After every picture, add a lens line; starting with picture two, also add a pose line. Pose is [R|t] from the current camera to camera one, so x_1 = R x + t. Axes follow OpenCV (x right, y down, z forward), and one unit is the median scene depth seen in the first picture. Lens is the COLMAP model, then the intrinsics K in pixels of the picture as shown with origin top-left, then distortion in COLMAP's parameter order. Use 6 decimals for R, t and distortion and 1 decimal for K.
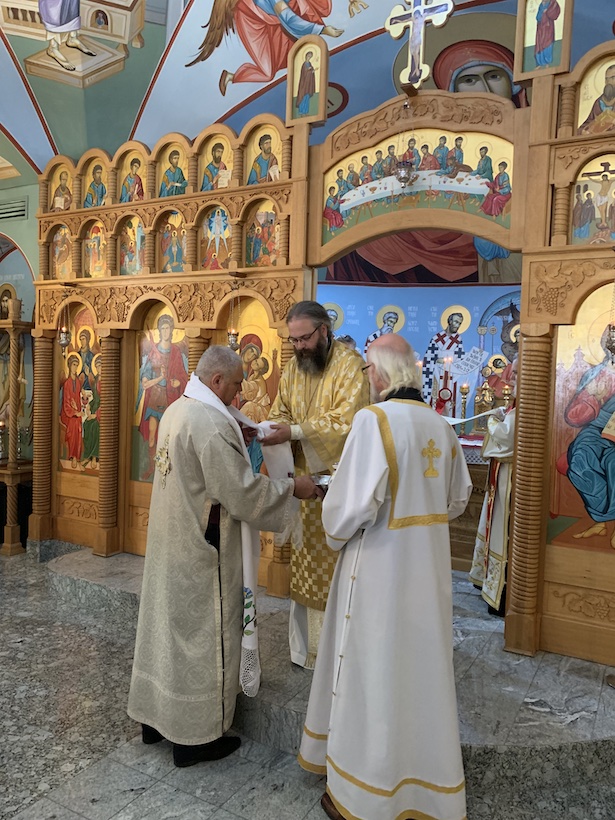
lens RADIAL K [[624.6, 0, 309.3], [0, 624.6, 414.5], [0, 0, 1]] dist [0.022517, -0.024008]
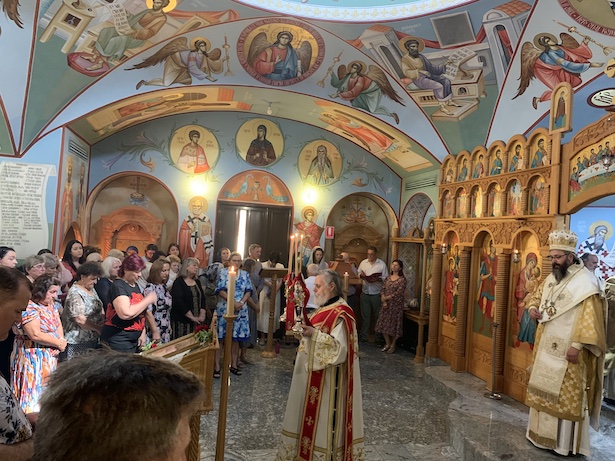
lens RADIAL K [[468.5, 0, 306.6], [0, 468.5, 226.8], [0, 0, 1]] dist [0.022517, -0.024008]
pose [[0.670019, -0.010189, -0.742274, 0.443064], [-0.081012, 0.992930, -0.086756, -0.039912], [0.737910, 0.118261, 0.664457, -0.298647]]
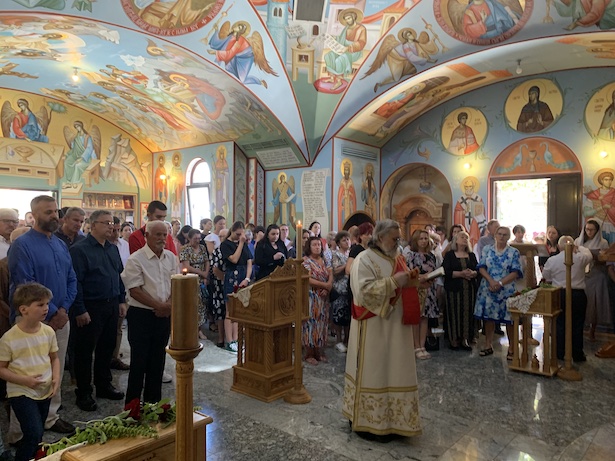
lens RADIAL K [[468.5, 0, 306.8], [0, 468.5, 225.7], [0, 0, 1]] dist [0.022517, -0.024008]
pose [[-0.203936, -0.043655, -0.978010, 0.731925], [-0.069777, 0.997113, -0.029958, 0.009923], [0.976494, 0.062134, -0.206393, 0.394081]]
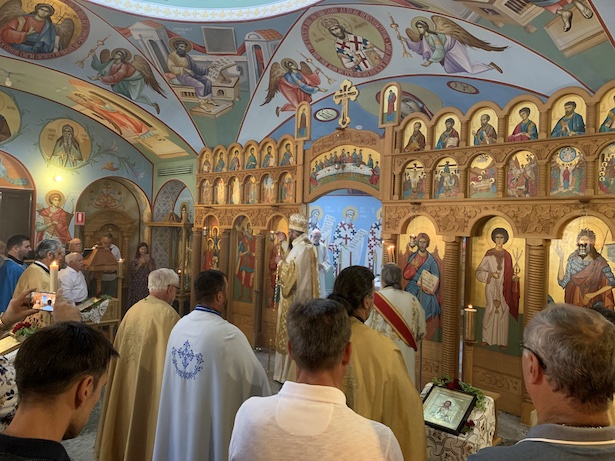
lens RADIAL K [[468.5, 0, 306.0], [0, 468.5, 230.6], [0, 0, 1]] dist [0.022517, -0.024008]
pose [[0.973053, -0.004486, -0.230536, 0.358222], [-0.010343, 0.997955, -0.063078, -0.036247], [0.230348, 0.063763, 0.971017, -0.542901]]
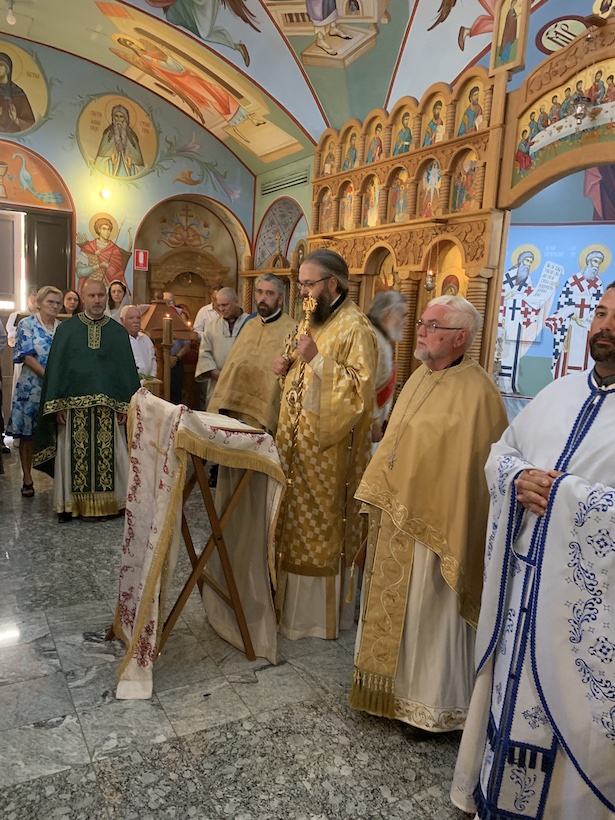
lens RADIAL K [[624.6, 0, 315.2], [0, 624.6, 411.5], [0, 0, 1]] dist [0.022517, -0.024008]
pose [[0.857116, 0.096736, -0.505960, 0.285540], [-0.059909, 0.994263, 0.088607, 0.027565], [0.511629, -0.045635, 0.857994, -0.086073]]
